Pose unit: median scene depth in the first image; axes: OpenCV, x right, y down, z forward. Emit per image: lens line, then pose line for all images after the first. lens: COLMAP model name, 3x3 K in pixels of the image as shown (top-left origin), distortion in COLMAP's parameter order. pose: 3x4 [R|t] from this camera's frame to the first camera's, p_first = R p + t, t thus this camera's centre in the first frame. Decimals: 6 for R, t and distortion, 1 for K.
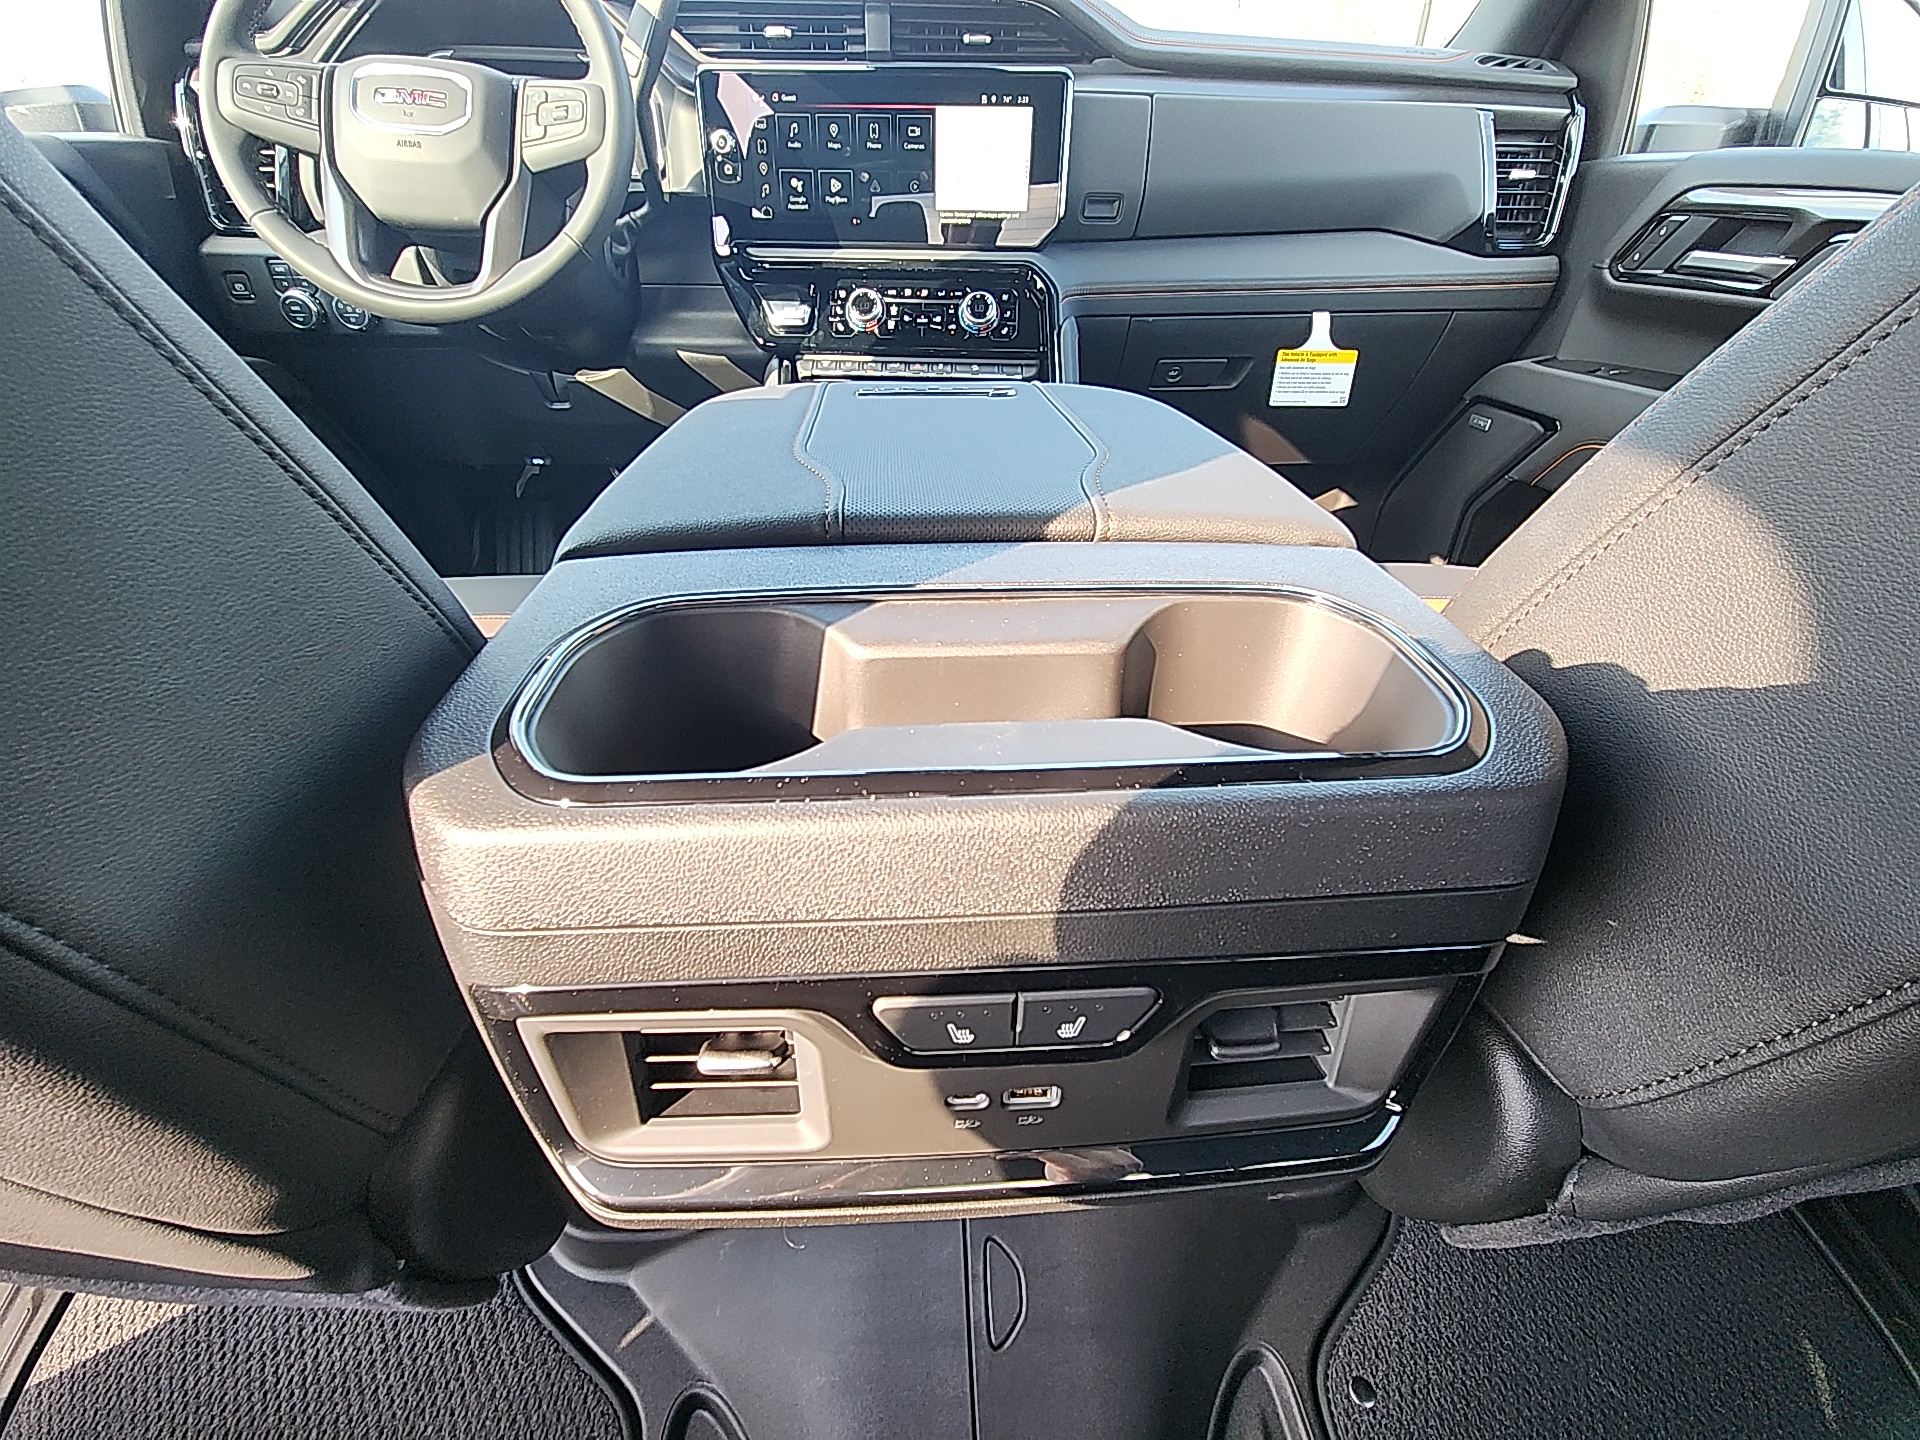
lens RADIAL K [[769.4, 0, 951.5], [0, 769.4, 706.6], [0, 0, 1]] dist [0.015053, -0.009675]
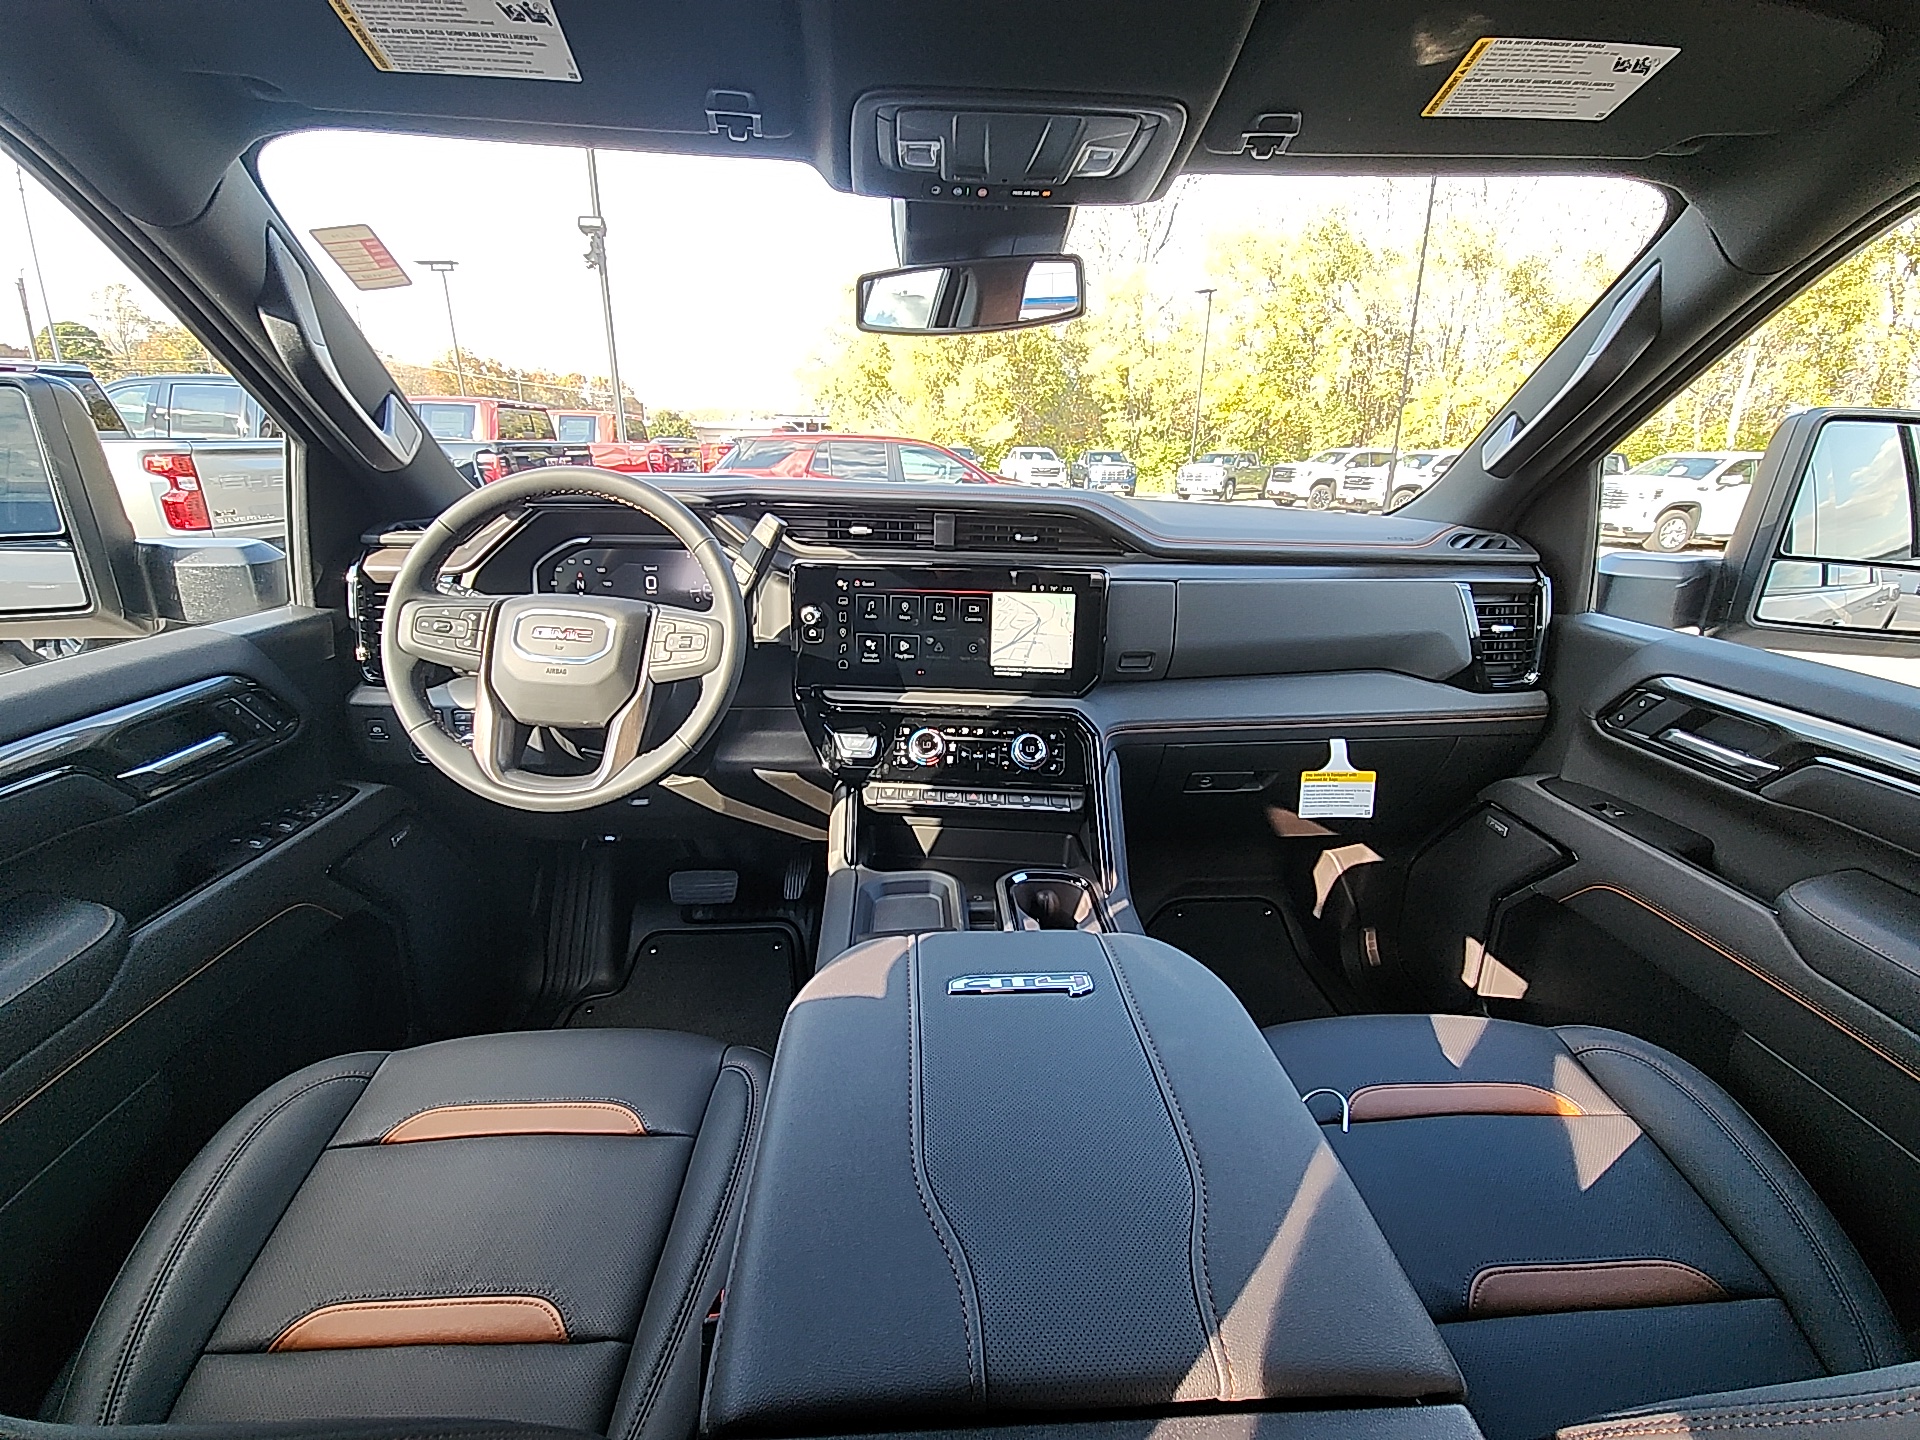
lens RADIAL K [[774.7, 0, 951.3], [0, 774.7, 703.3], [0, 0, 1]] dist [0.002163, -0.000185]
pose [[0.999860, 0.008342, -0.014504, -0.060876], [-0.011588, 0.970546, -0.240638, -0.306234], [0.012070, 0.240772, 0.970507, -0.098188]]
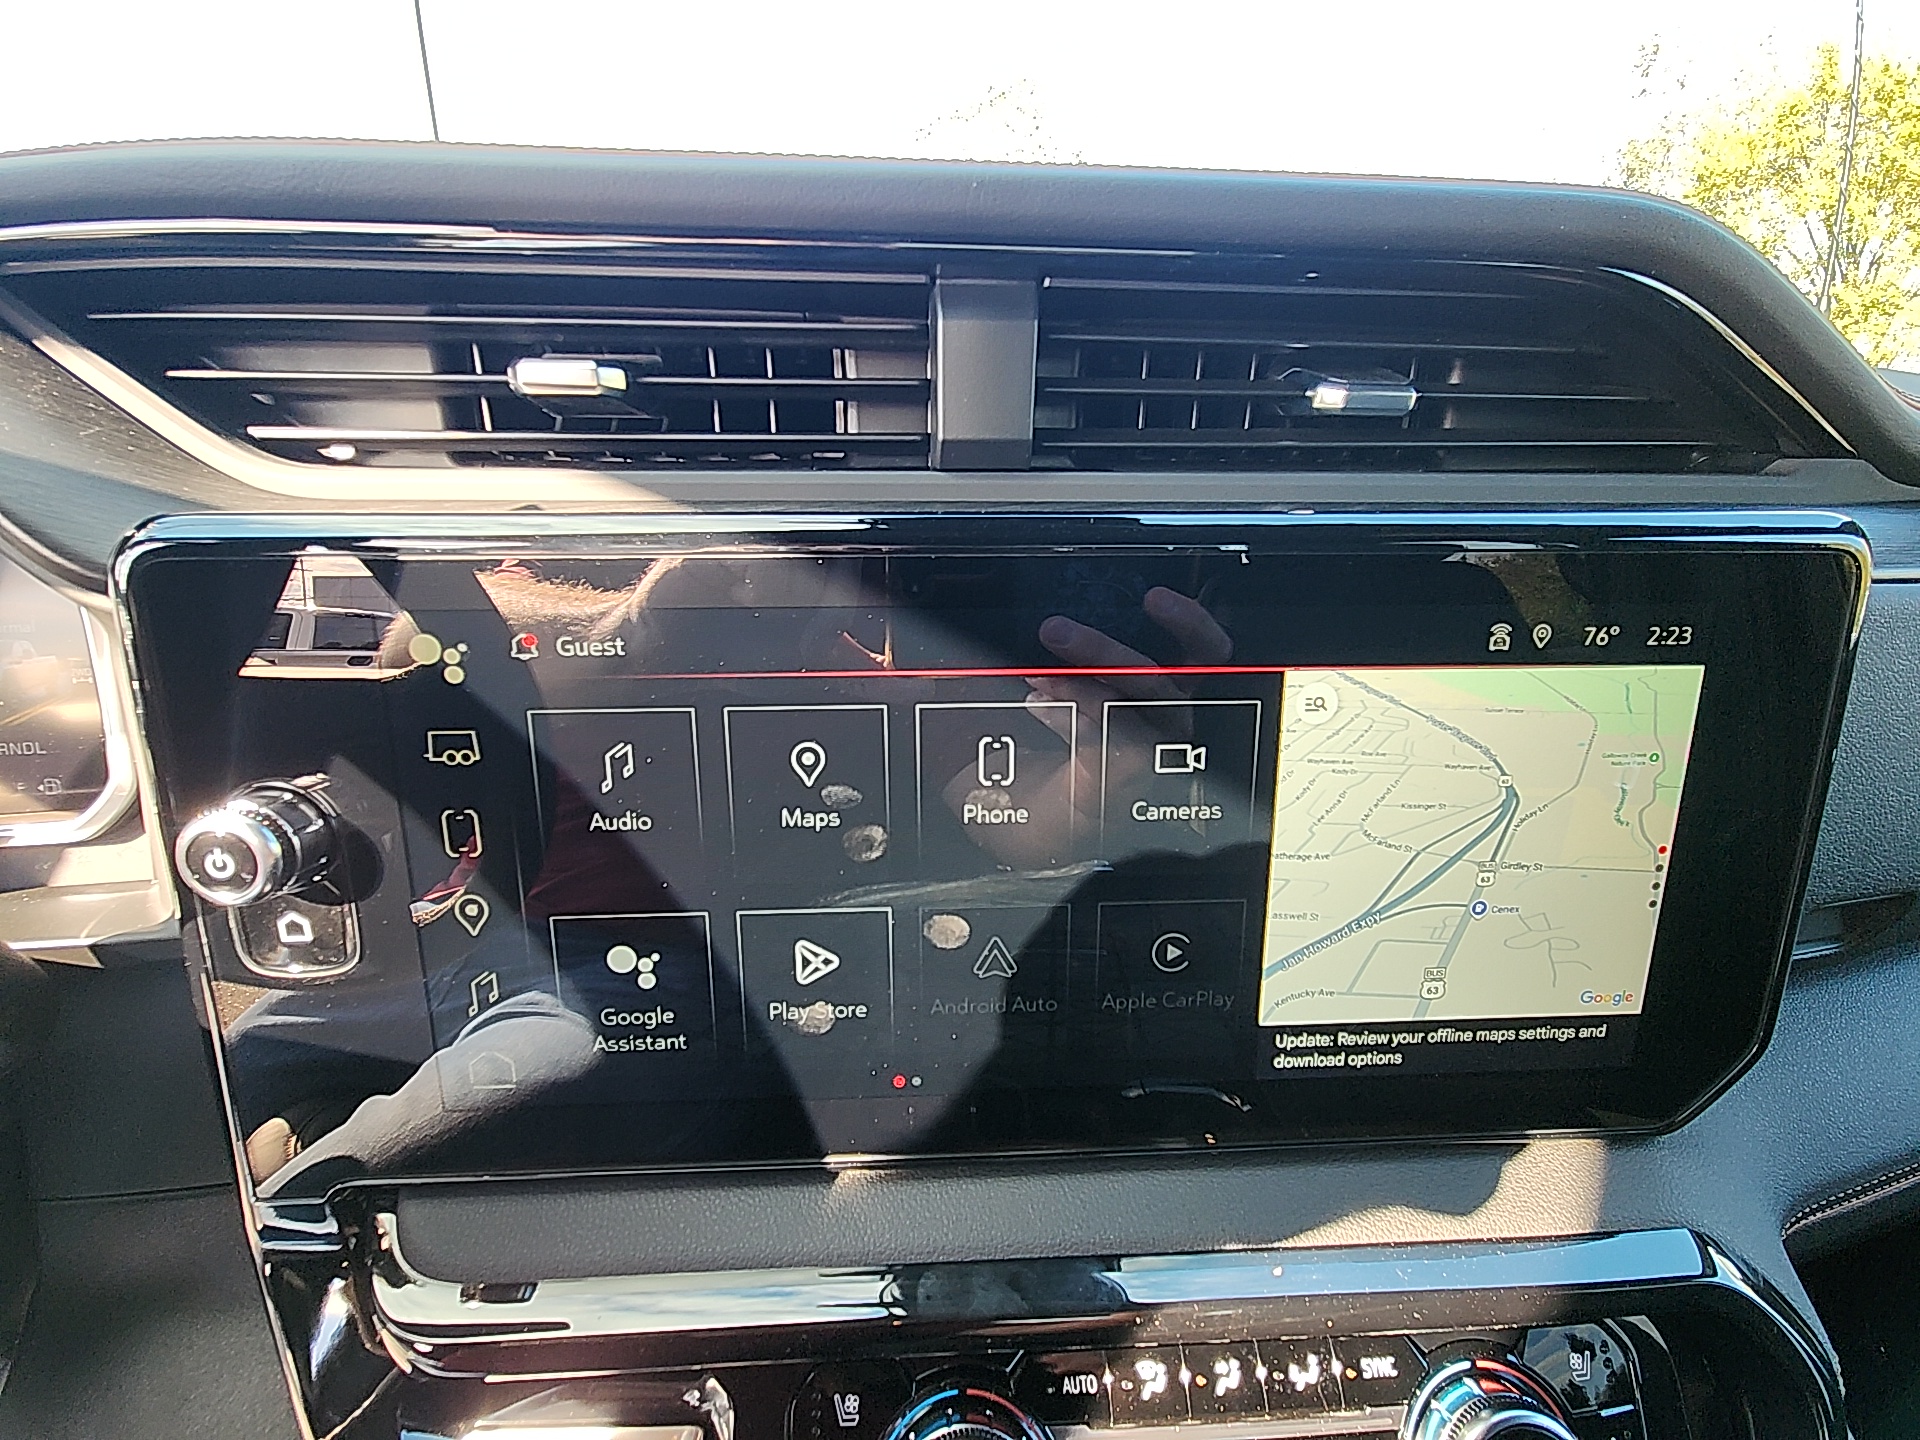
lens RADIAL K [[769.7, 0, 952.2], [0, 769.7, 709.5], [0, 0, 1]] dist [0.017892, -0.011395]
pose [[0.995900, -0.037877, 0.082150, -0.123240], [0.058110, 0.963839, -0.260072, -0.668064], [-0.069329, 0.263780, 0.962088, 0.748959]]
